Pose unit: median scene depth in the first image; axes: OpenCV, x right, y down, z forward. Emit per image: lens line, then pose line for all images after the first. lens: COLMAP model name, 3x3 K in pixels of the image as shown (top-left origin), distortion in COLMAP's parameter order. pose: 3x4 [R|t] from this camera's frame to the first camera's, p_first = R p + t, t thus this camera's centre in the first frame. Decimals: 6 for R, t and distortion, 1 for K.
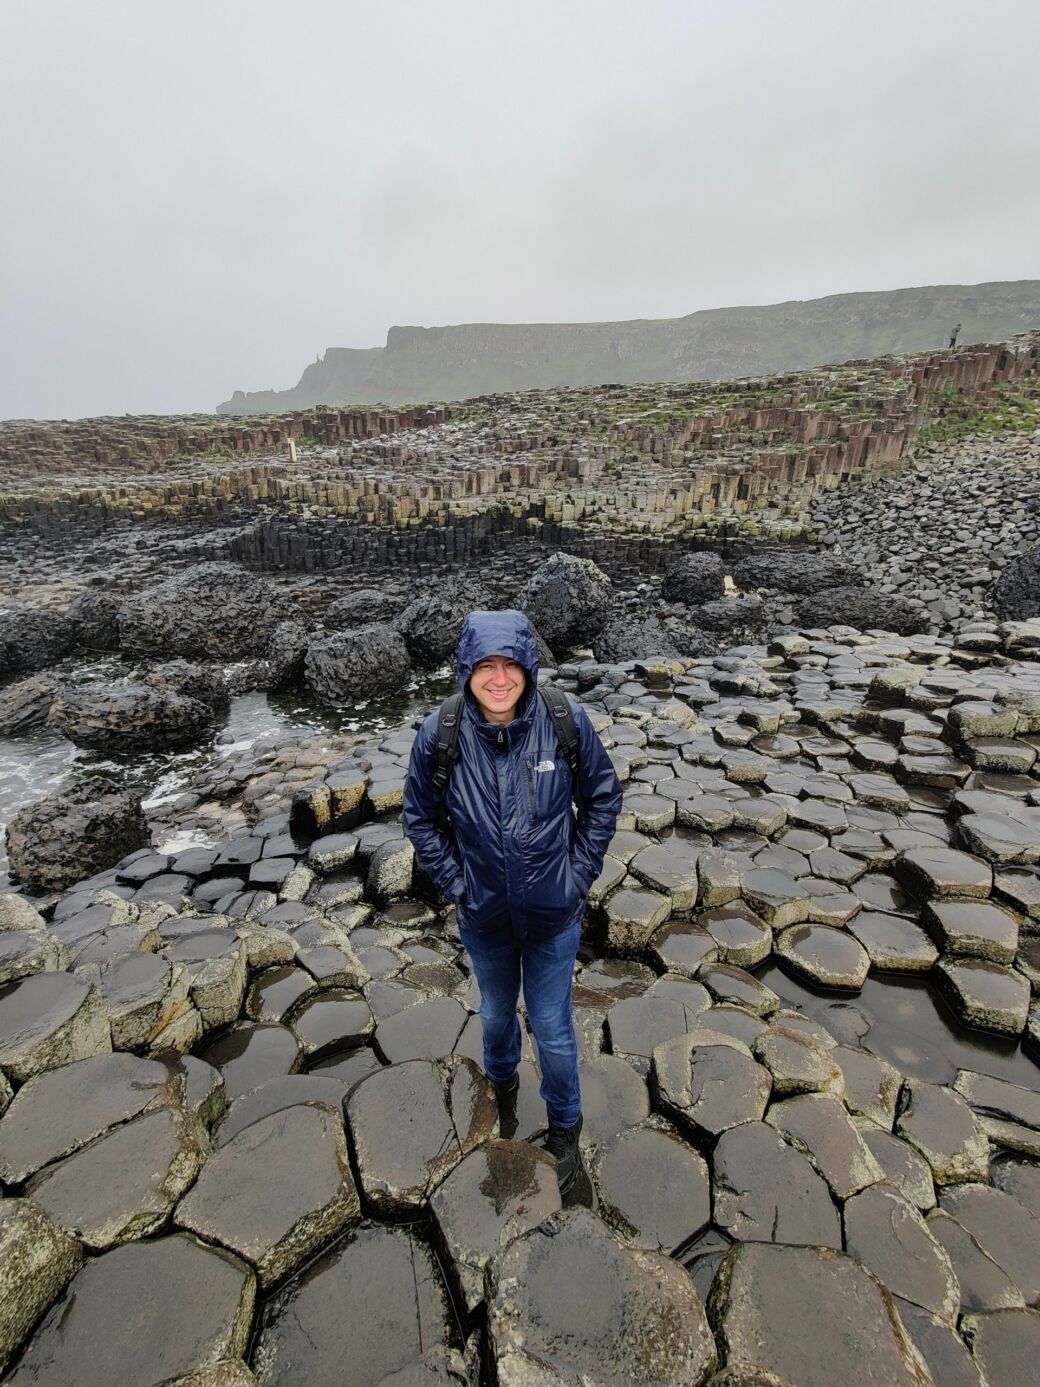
lens RADIAL K [[674.3, 0, 518.8], [0, 674.3, 693.3], [0, 0, 1]] dist [0.004060, 0.002833]
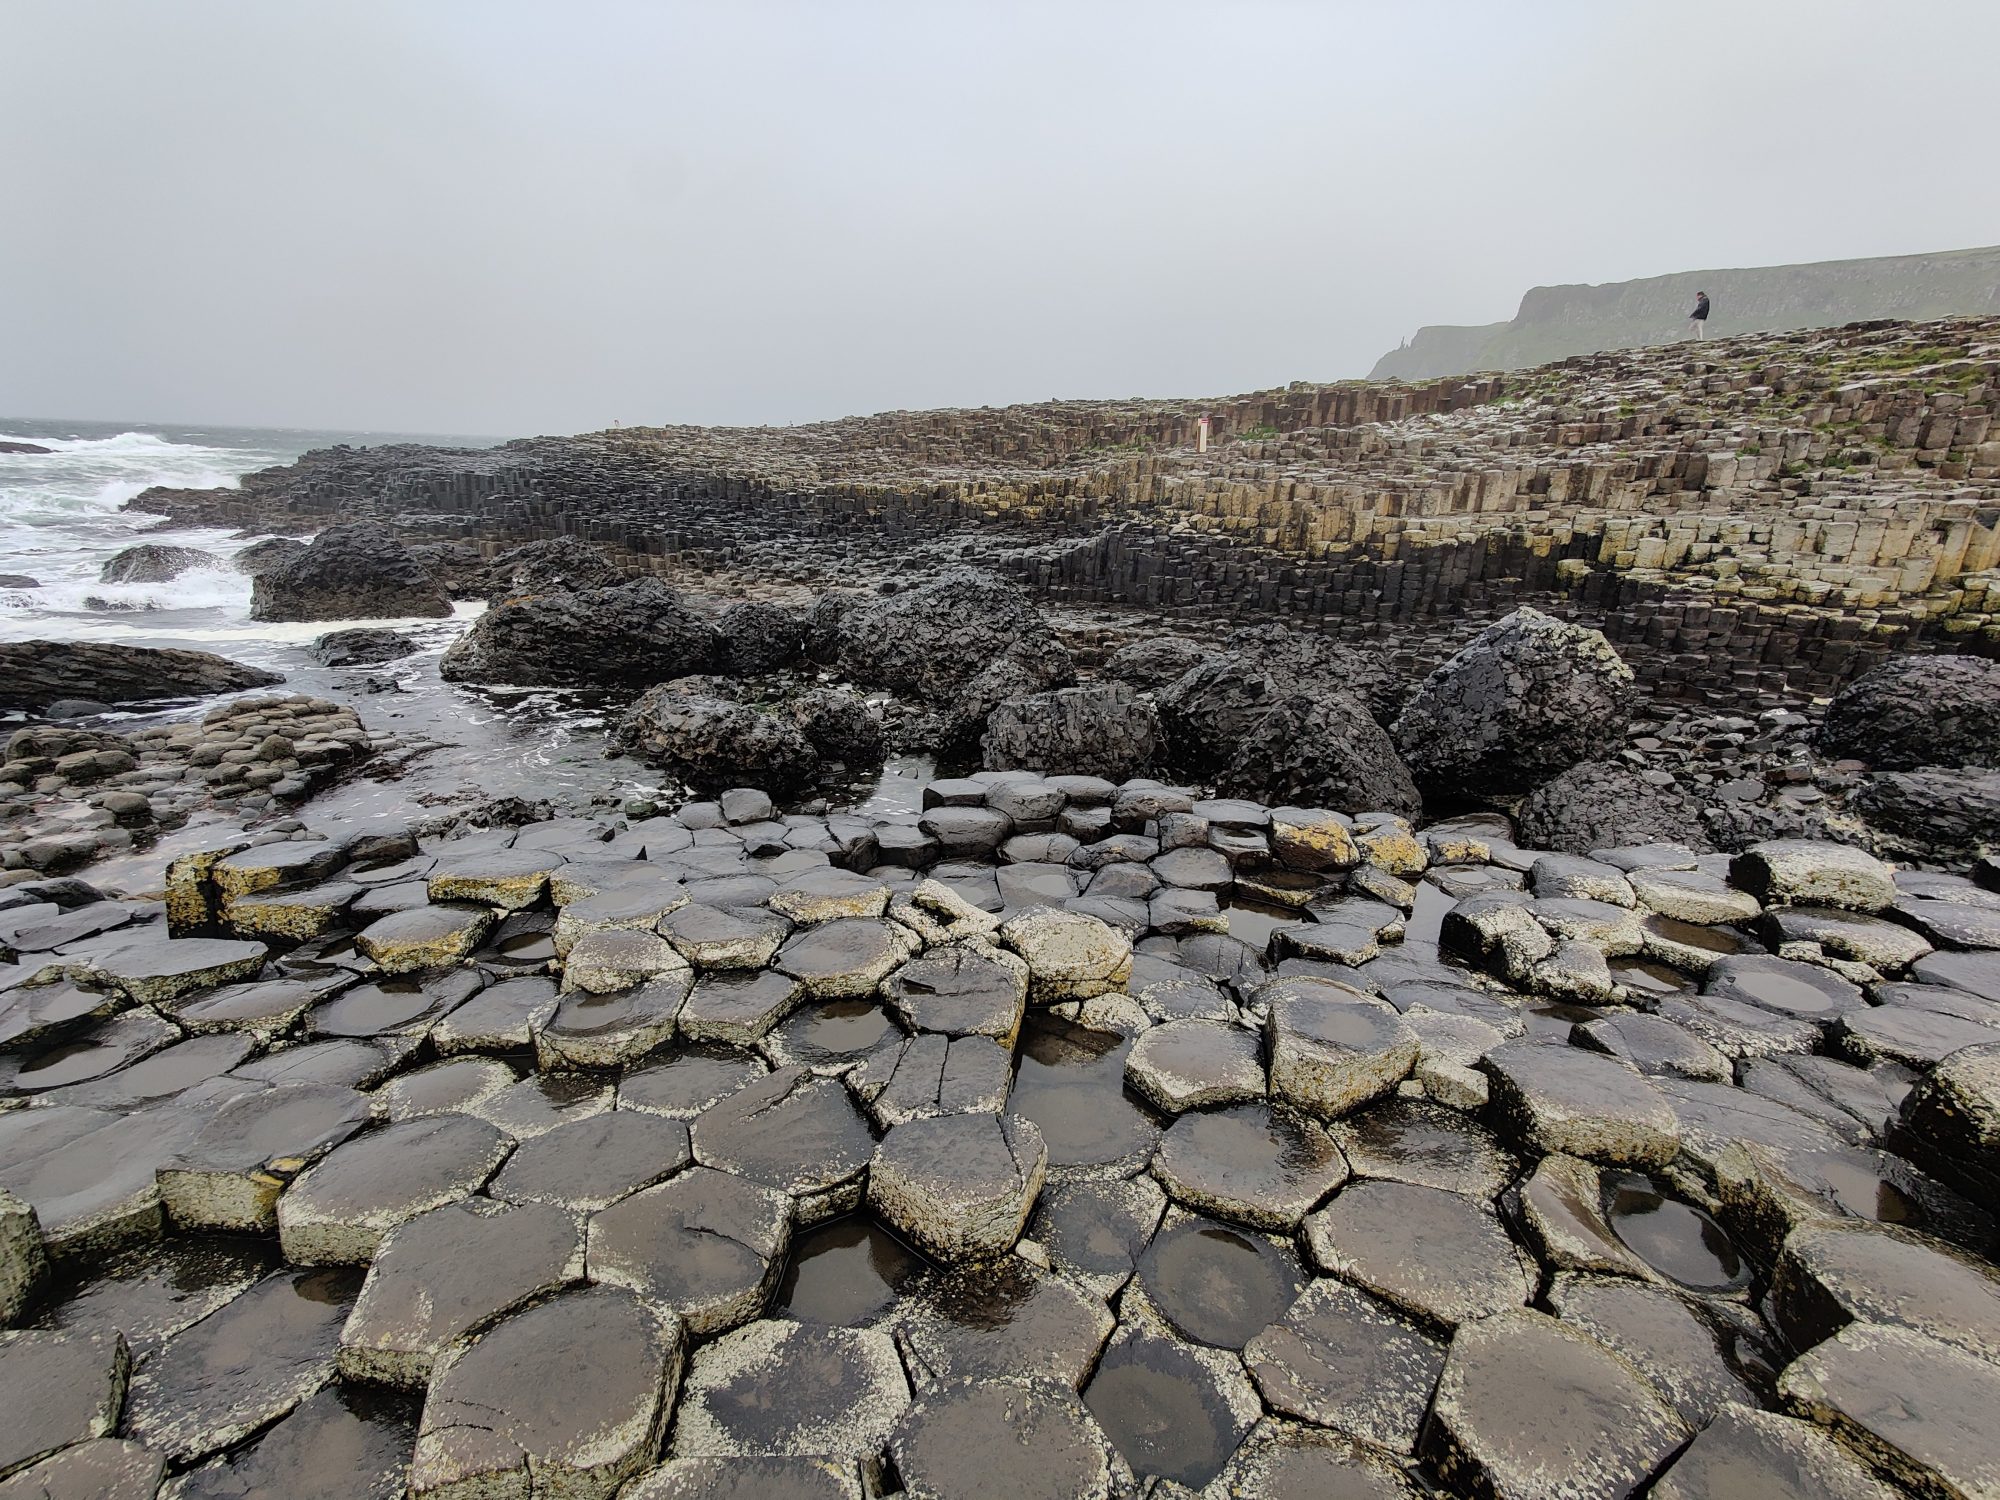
lens RADIAL K [[972.3, 0, 990.4], [0, 972.3, 742.4], [0, 0, 1]] dist [0.004060, 0.002833]
pose [[0.806436, 0.187555, -0.560789, 0.121459], [-0.227837, 0.973697, -0.001987, -0.015439], [0.545665, 0.129371, 0.827957, 0.149805]]
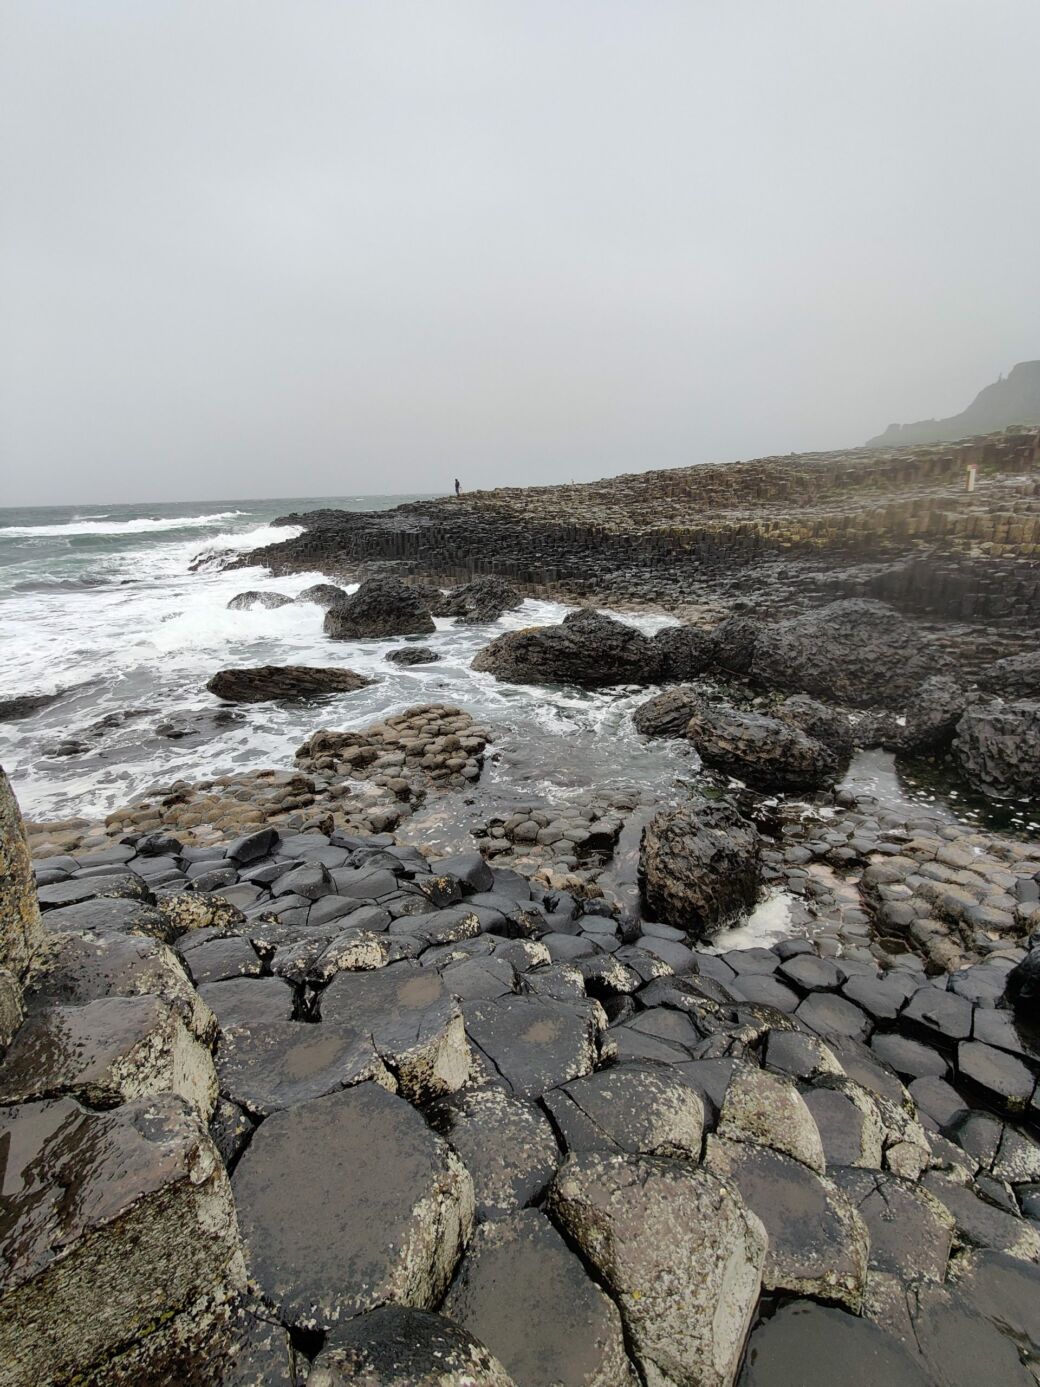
lens RADIAL K [[674.3, 0, 521.1], [0, 674.3, 694.4], [0, 0, 1]] dist [0.004060, 0.002833]
pose [[0.666190, 0.189979, -0.721179, -0.050638], [-0.222635, 0.973577, 0.050809, -0.006558], [0.711776, 0.126711, 0.690883, 0.027431]]
